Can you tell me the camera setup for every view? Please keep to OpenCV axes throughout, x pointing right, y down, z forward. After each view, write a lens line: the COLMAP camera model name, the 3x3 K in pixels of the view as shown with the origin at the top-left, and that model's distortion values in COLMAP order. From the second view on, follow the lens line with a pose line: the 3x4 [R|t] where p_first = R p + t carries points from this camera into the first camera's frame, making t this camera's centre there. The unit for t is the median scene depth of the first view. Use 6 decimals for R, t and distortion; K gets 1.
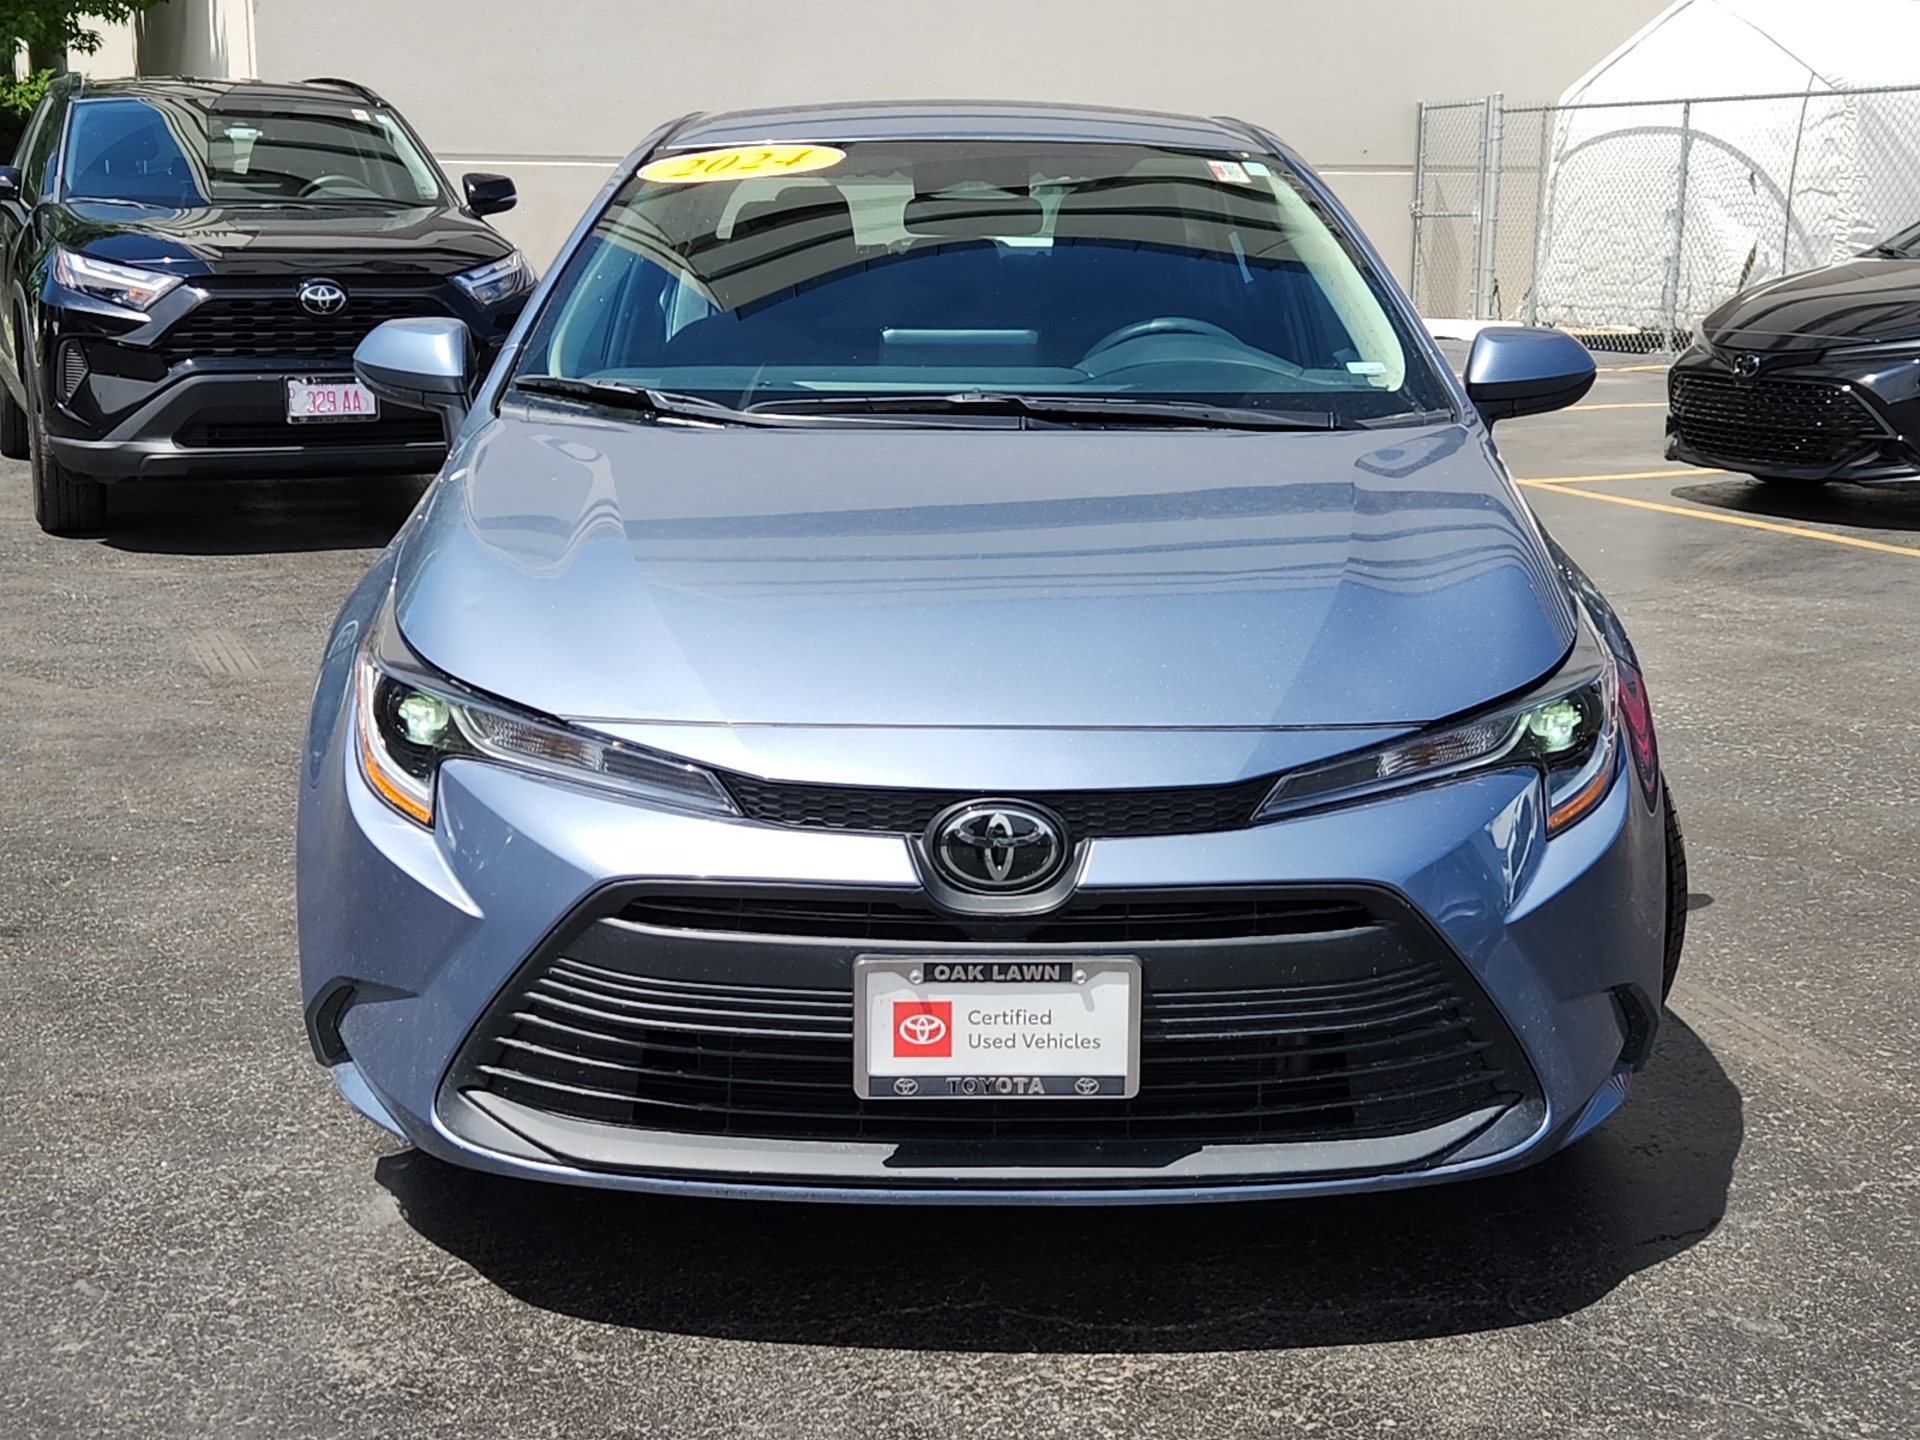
lens RADIAL K [[1743.0, 0, 970.0], [0, 1743.0, 718.0], [0, 0, 1]] dist [0.062452, -0.036928]
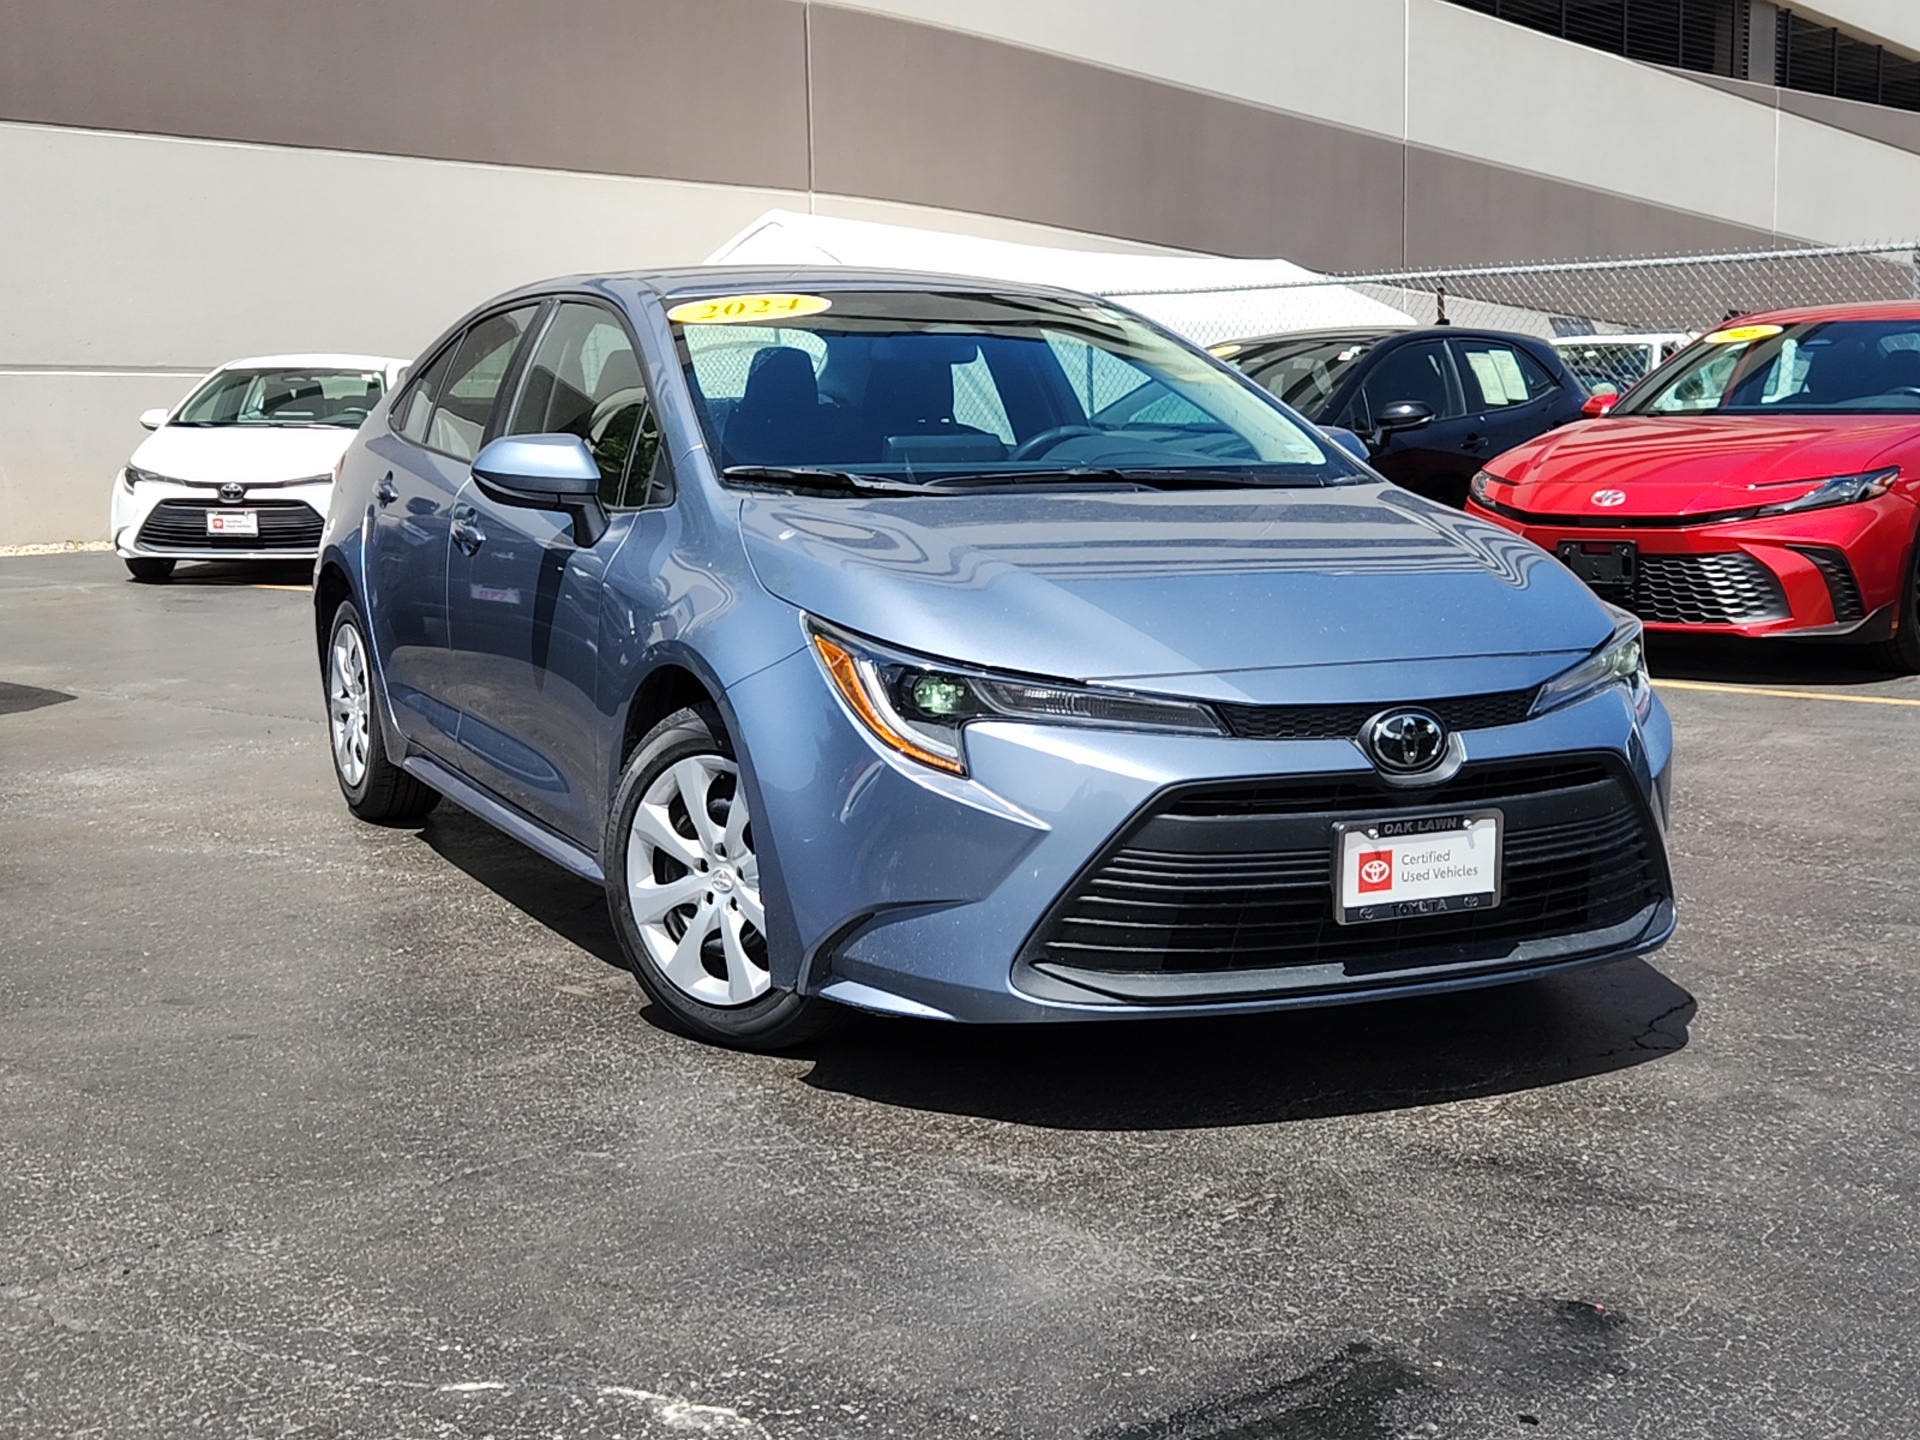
lens RADIAL K [[1743.0, 0, 970.0], [0, 1743.0, 718.0], [0, 0, 1]] dist [0.062452, -0.036928]
pose [[0.946979, -0.075236, 0.312362, -0.750877], [0.089682, 0.995452, -0.032119, 0.067632], [-0.308525, 0.058429, 0.949420, -0.250887]]
